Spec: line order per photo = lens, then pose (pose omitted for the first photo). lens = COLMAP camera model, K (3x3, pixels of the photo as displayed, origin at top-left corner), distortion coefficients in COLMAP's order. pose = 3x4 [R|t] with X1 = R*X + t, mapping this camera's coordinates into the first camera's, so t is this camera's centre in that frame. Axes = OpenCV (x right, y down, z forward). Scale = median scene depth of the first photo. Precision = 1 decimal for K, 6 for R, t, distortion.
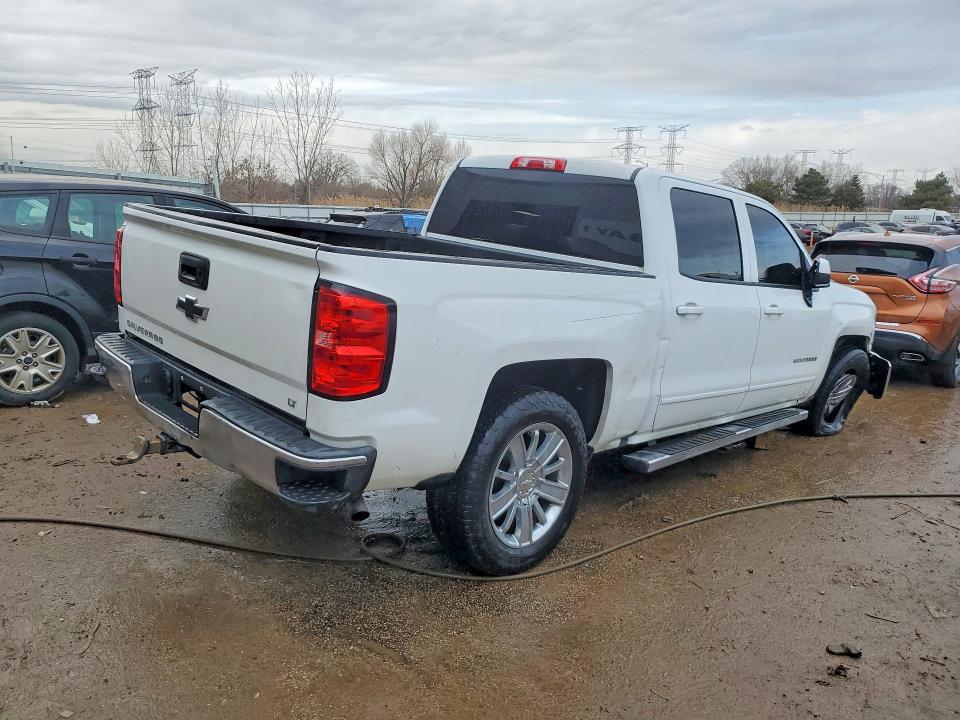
lens RADIAL K [[718.3, 0, 480.0], [0, 718.3, 360.0], [0, 0, 1]] dist [0.004051, -0.001177]
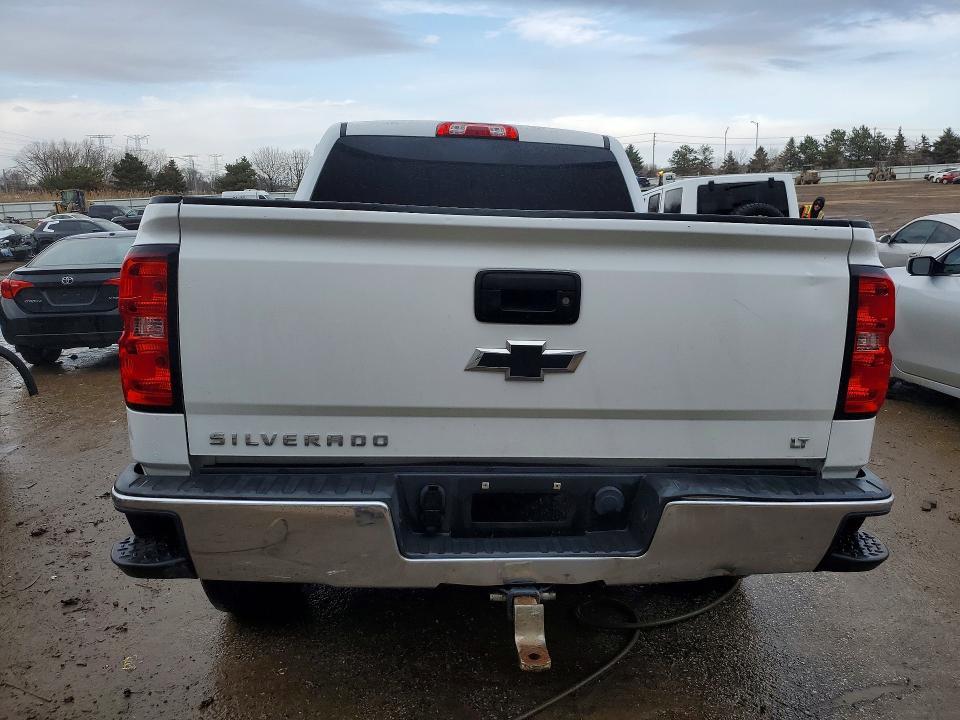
lens RADIAL K [[718.3, 0, 480.0], [0, 718.3, 360.0], [0, 0, 1]] dist [0.004051, -0.001177]
pose [[0.643913, -0.214900, 0.734298, -0.684944], [0.200965, 0.973550, 0.108691, -0.115833], [-0.738234, 0.077581, 0.670069, 0.515189]]
